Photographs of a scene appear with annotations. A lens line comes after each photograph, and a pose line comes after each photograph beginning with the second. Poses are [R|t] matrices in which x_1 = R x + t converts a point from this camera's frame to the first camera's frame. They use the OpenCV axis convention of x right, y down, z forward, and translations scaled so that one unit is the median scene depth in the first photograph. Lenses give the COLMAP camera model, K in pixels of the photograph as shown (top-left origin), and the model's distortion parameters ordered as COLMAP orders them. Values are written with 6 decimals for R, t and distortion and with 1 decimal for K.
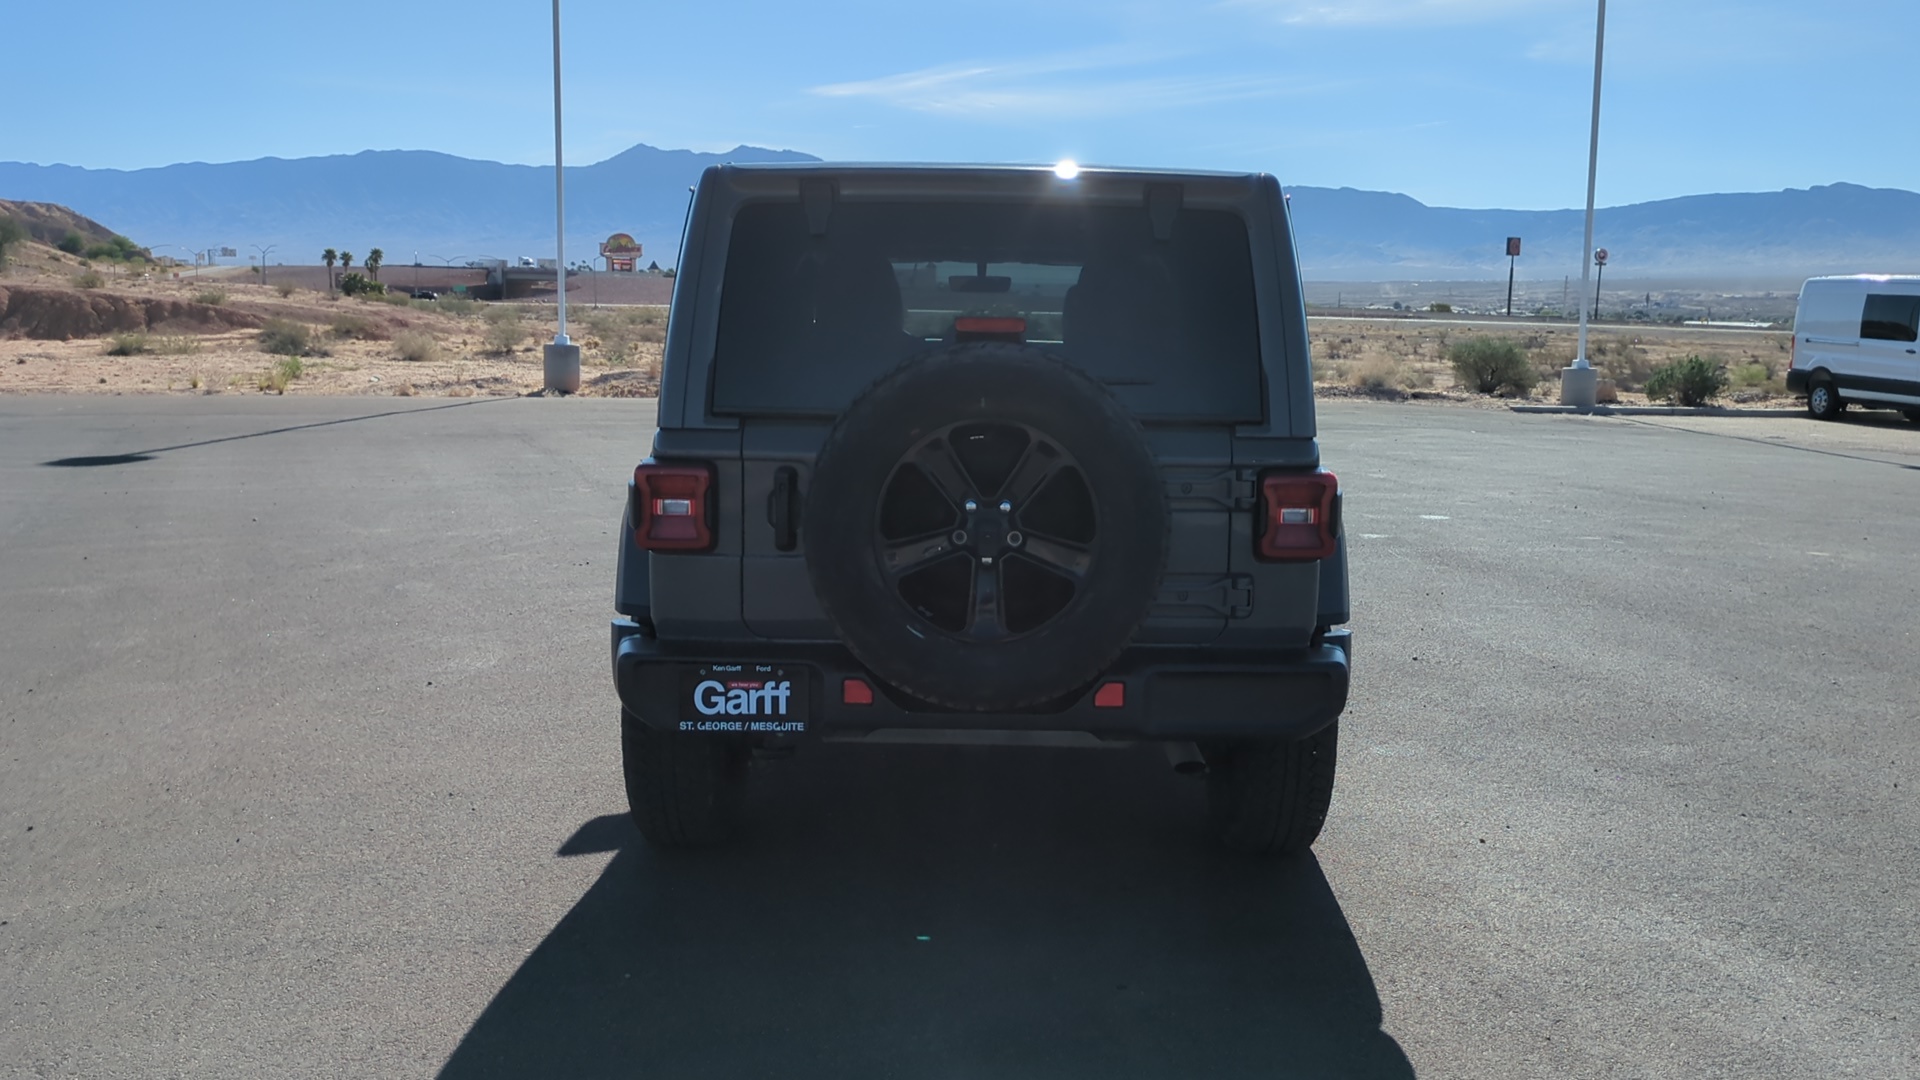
lens RADIAL K [[1654.2, 0, 1009.0], [0, 1654.2, 539.7], [0, 0, 1]] dist [0.082930, -0.105266]
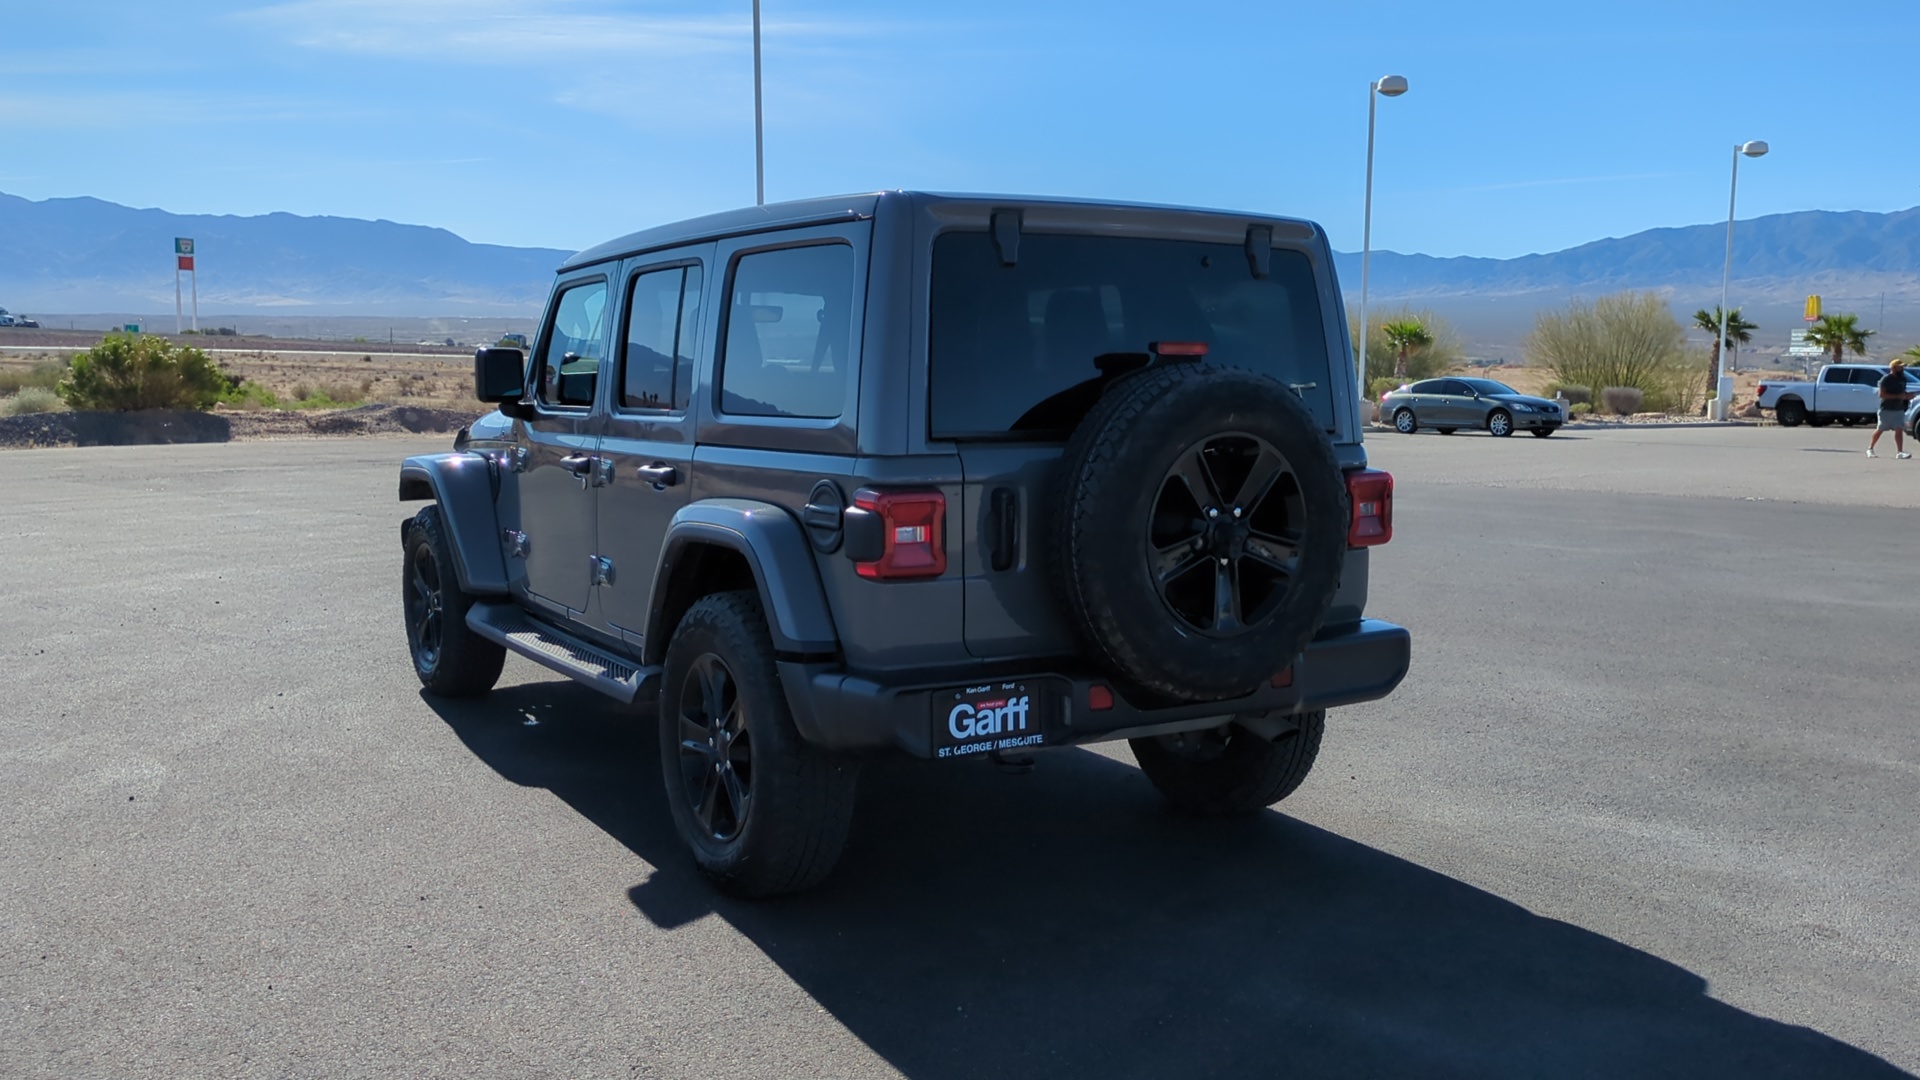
lens RADIAL K [[1654.2, 0, 969.2], [0, 1654.2, 526.4], [0, 0, 1]] dist [0.082930, -0.105266]
pose [[0.850812, -0.061123, 0.521903, -0.692057], [0.076663, 0.997023, -0.008211, -0.013888], [-0.519848, 0.046996, 0.852965, 0.137508]]
